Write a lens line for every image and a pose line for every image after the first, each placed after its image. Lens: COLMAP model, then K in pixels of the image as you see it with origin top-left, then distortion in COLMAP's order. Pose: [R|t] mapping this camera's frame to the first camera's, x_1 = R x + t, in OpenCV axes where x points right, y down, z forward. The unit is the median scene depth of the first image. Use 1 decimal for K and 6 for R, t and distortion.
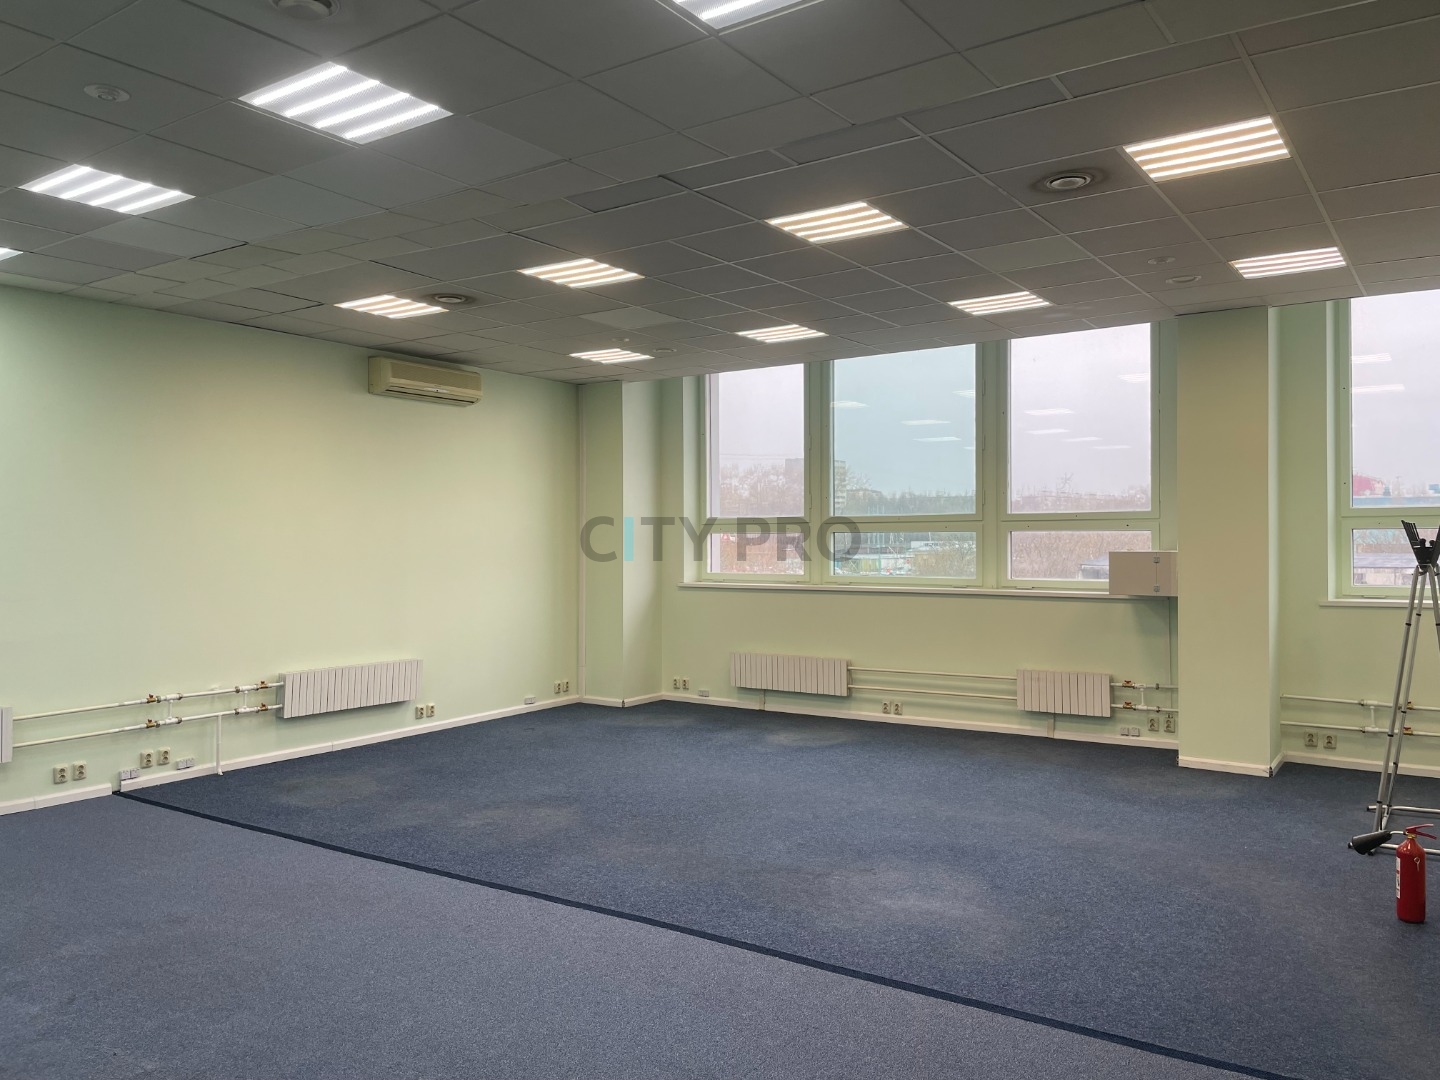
lens RADIAL K [[1091.6, 0, 721.4], [0, 1091.6, 539.2], [0, 0, 1]] dist [0.011895, -0.001002]
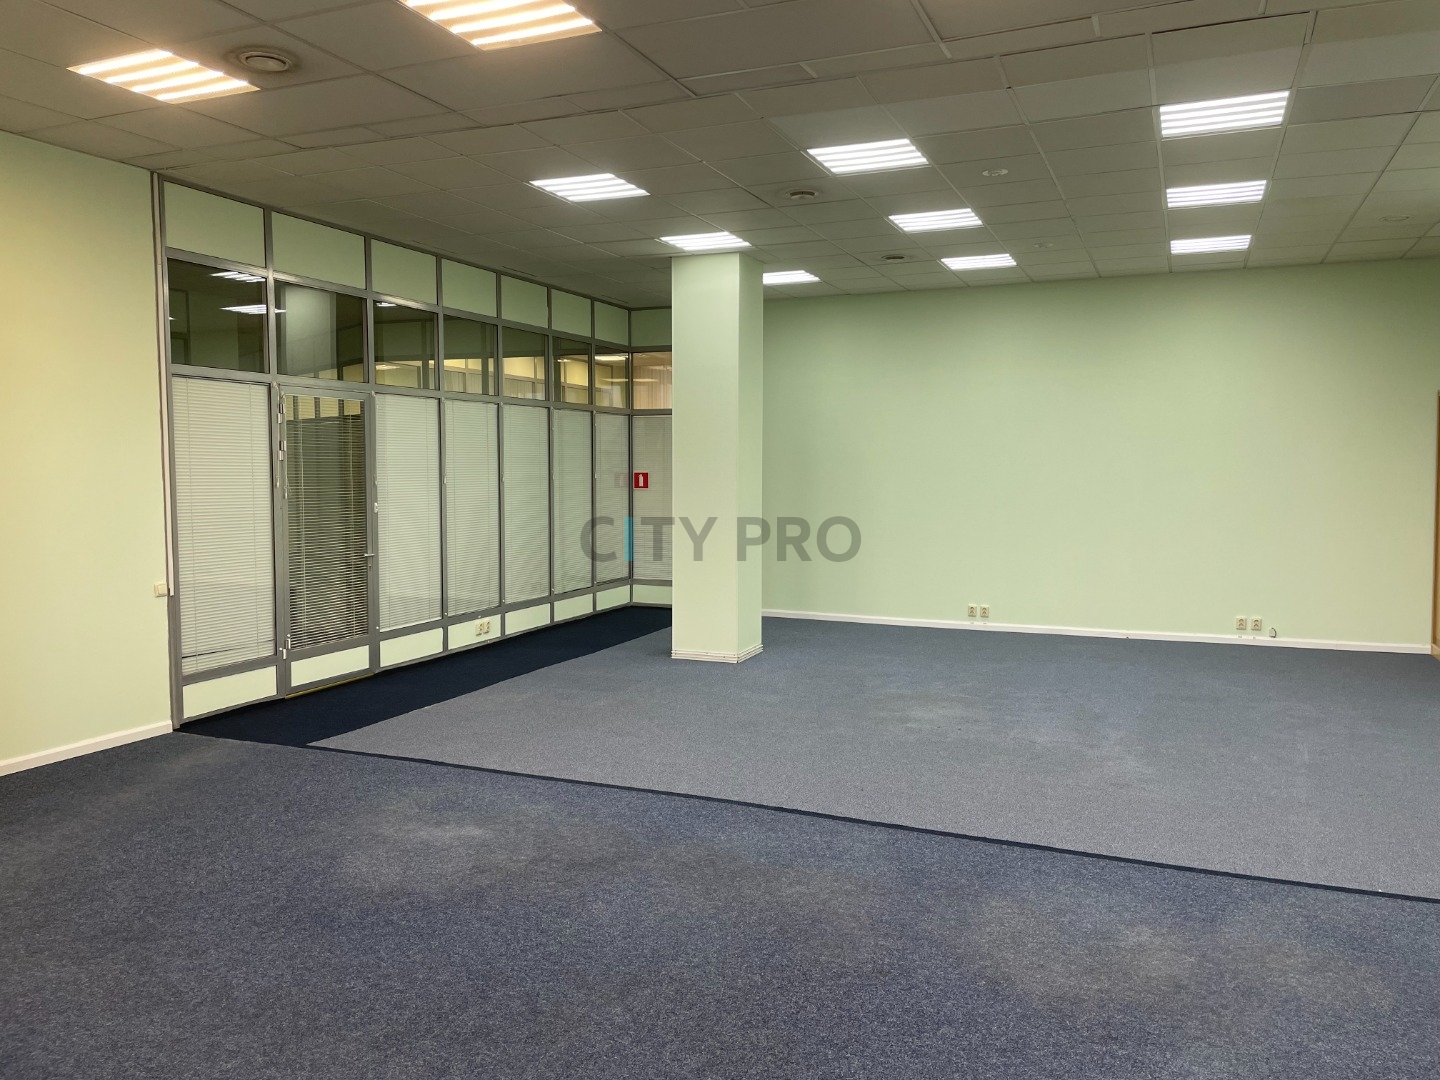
lens RADIAL K [[1091.6, 0, 720.4], [0, 1091.6, 540.3], [0, 0, 1]] dist [0.011895, -0.001002]
pose [[-0.979694, 0.017358, -0.199747, 0.124233], [0.002490, 0.997222, 0.074449, 0.009509], [0.200484, 0.072440, -0.977015, 1.880377]]
